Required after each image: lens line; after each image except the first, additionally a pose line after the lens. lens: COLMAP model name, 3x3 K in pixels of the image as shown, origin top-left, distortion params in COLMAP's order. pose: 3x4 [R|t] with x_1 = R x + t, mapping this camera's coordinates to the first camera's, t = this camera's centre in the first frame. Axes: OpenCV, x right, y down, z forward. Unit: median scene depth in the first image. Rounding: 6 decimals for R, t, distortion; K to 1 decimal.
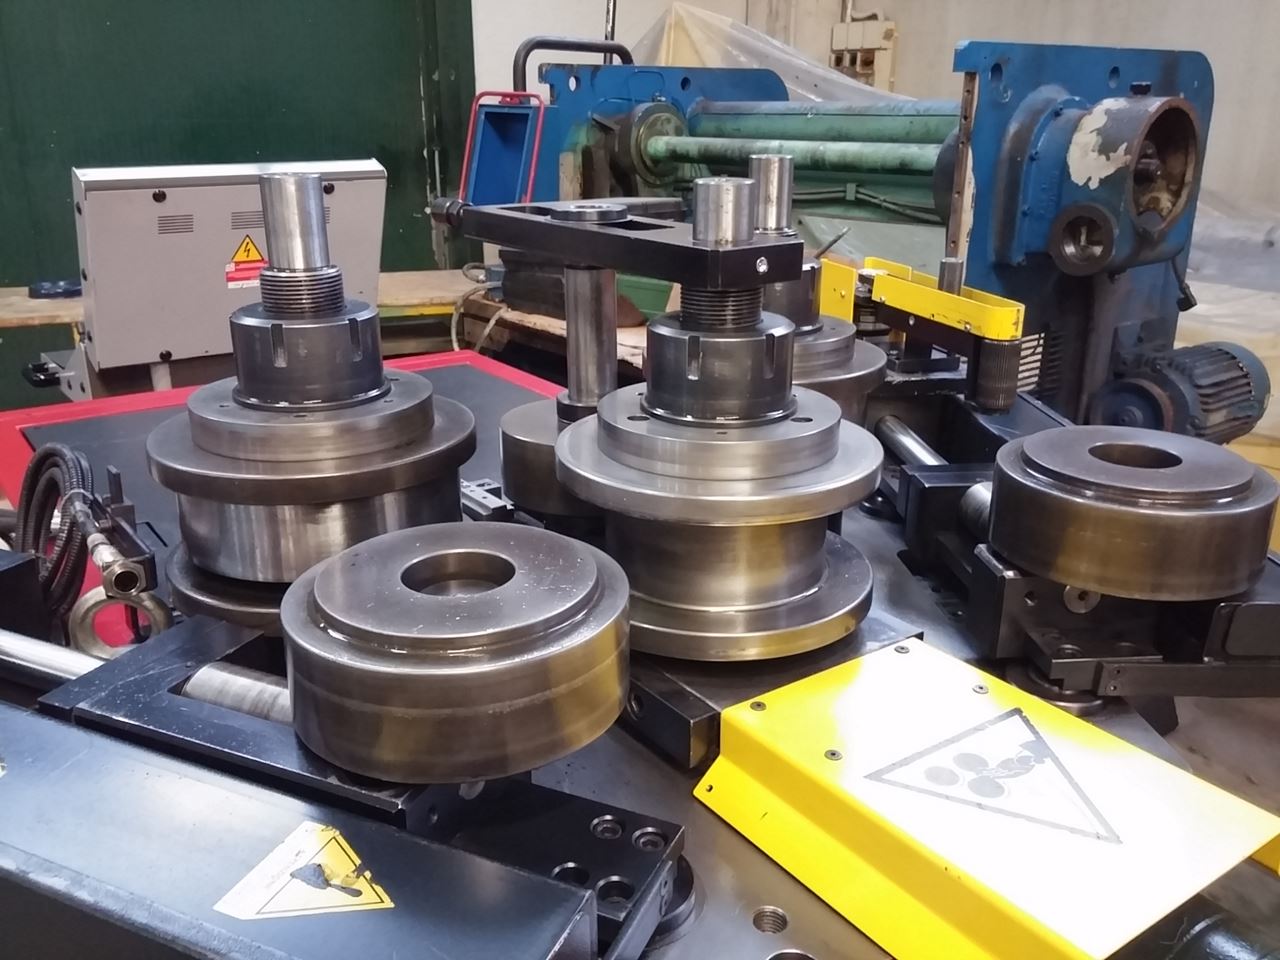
lens RADIAL K [[1109.4, 0, 634.2], [0, 1109.4, 482.5], [0, 0, 1]] dist [0.074533, -0.106088]
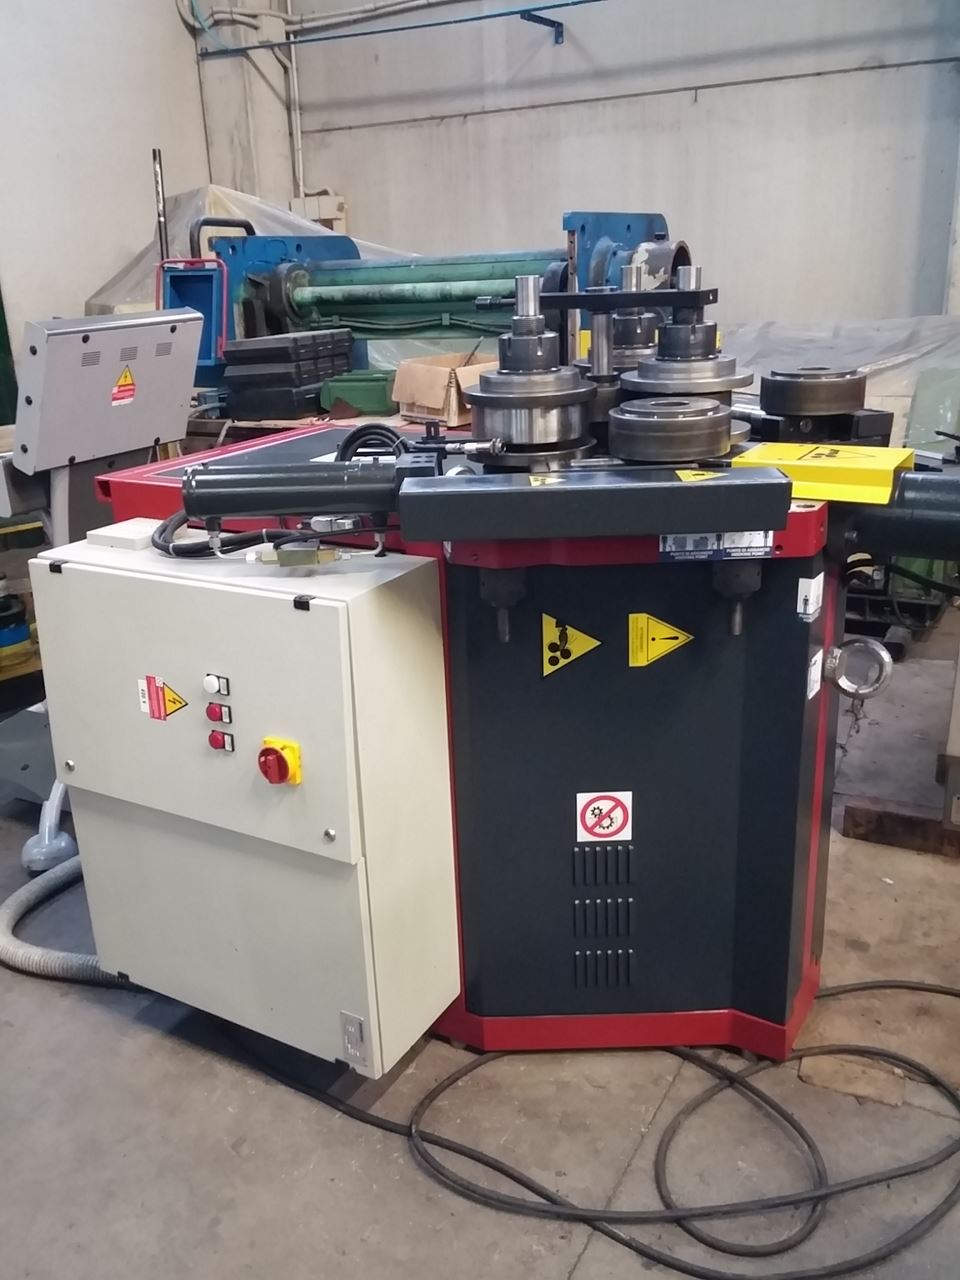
lens RADIAL K [[1109.4, 0, 463.0], [0, 1109.4, 640.3], [0, 0, 1]] dist [0.074533, -0.106088]
pose [[0.910765, -0.172982, 0.374946, -0.389113], [0.176552, 0.983971, 0.025102, 0.109971], [-0.373278, 0.043335, 0.926707, -0.305701]]
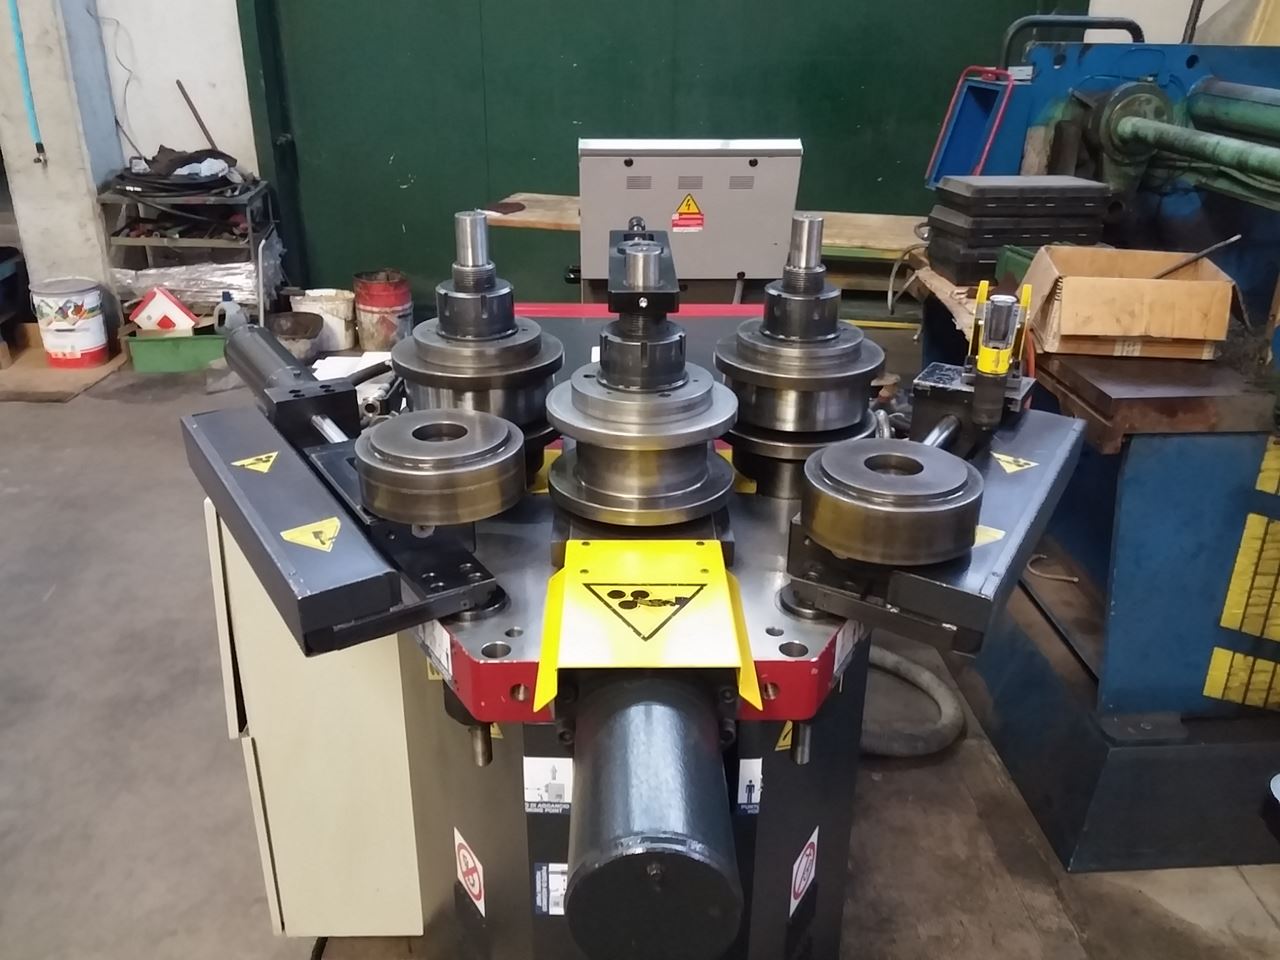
lens RADIAL K [[1109.4, 0, 634.2], [0, 1109.4, 482.5], [0, 0, 1]] dist [0.074533, -0.106088]
pose [[0.826502, 0.234531, -0.511751, 0.257924], [-0.192239, 0.972019, 0.134992, -0.037676], [0.529091, -0.013193, 0.848462, -0.119650]]
